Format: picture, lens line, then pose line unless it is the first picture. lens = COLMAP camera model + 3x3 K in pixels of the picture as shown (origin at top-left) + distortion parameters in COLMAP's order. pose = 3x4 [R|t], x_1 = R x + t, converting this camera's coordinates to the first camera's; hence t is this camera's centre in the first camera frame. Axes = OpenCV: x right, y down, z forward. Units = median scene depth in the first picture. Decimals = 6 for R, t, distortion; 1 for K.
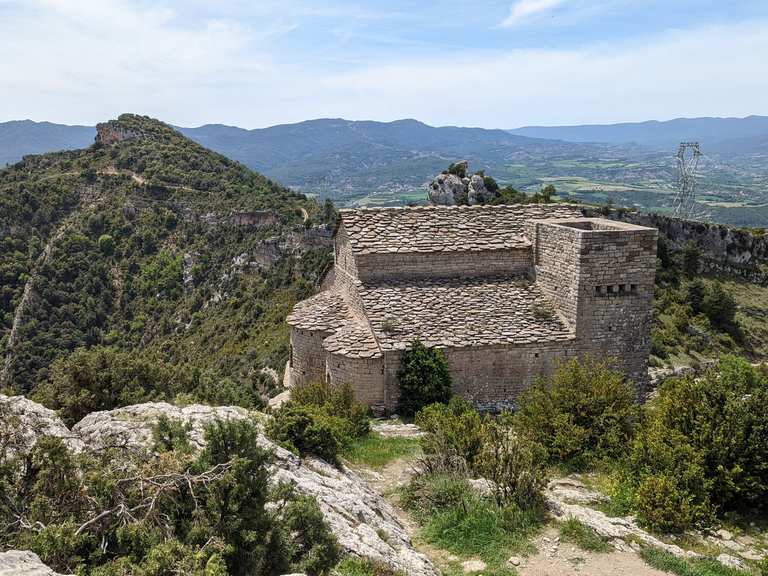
lens RADIAL K [[685.5, 0, 384.3], [0, 685.5, 269.2], [0, 0, 1]] dist [0.146432, -0.206504]
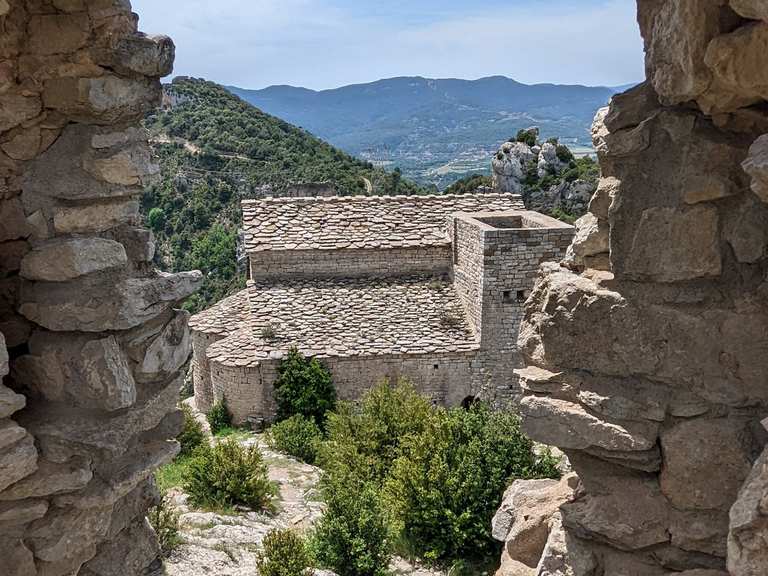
lens RADIAL K [[770.6, 0, 381.6], [0, 770.6, 268.7], [0, 0, 1]] dist [0.073148, 0.004223]
pose [[0.994298, 0.013542, -0.105772, 0.231808], [-0.010531, 0.999525, 0.028975, -0.028633], [0.106114, -0.027696, 0.993968, -0.001483]]
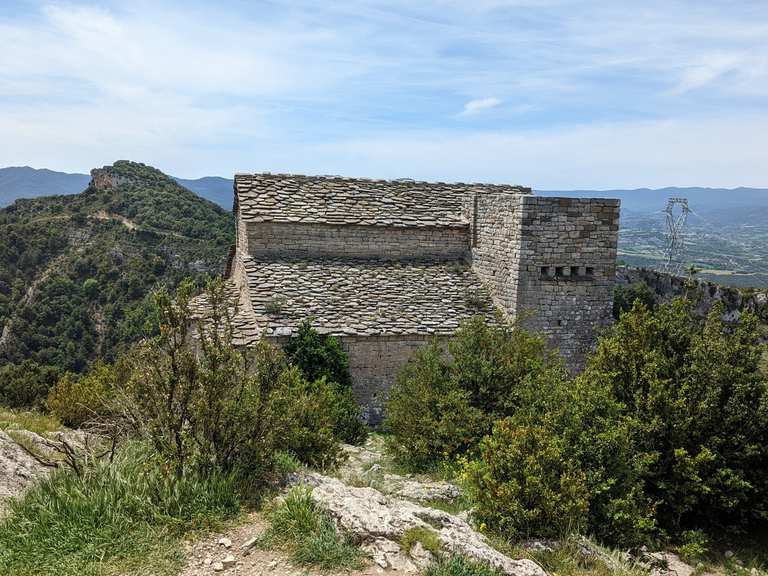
lens RADIAL K [[685.5, 0, 384.3], [0, 685.5, 269.2], [0, 0, 1]] dist [0.146432, -0.206504]
pose [[0.999498, 0.030136, 0.009753, 0.107711], [-0.029262, 0.996372, -0.079915, 0.087348], [-0.012126, 0.079589, 0.996754, 0.196800]]
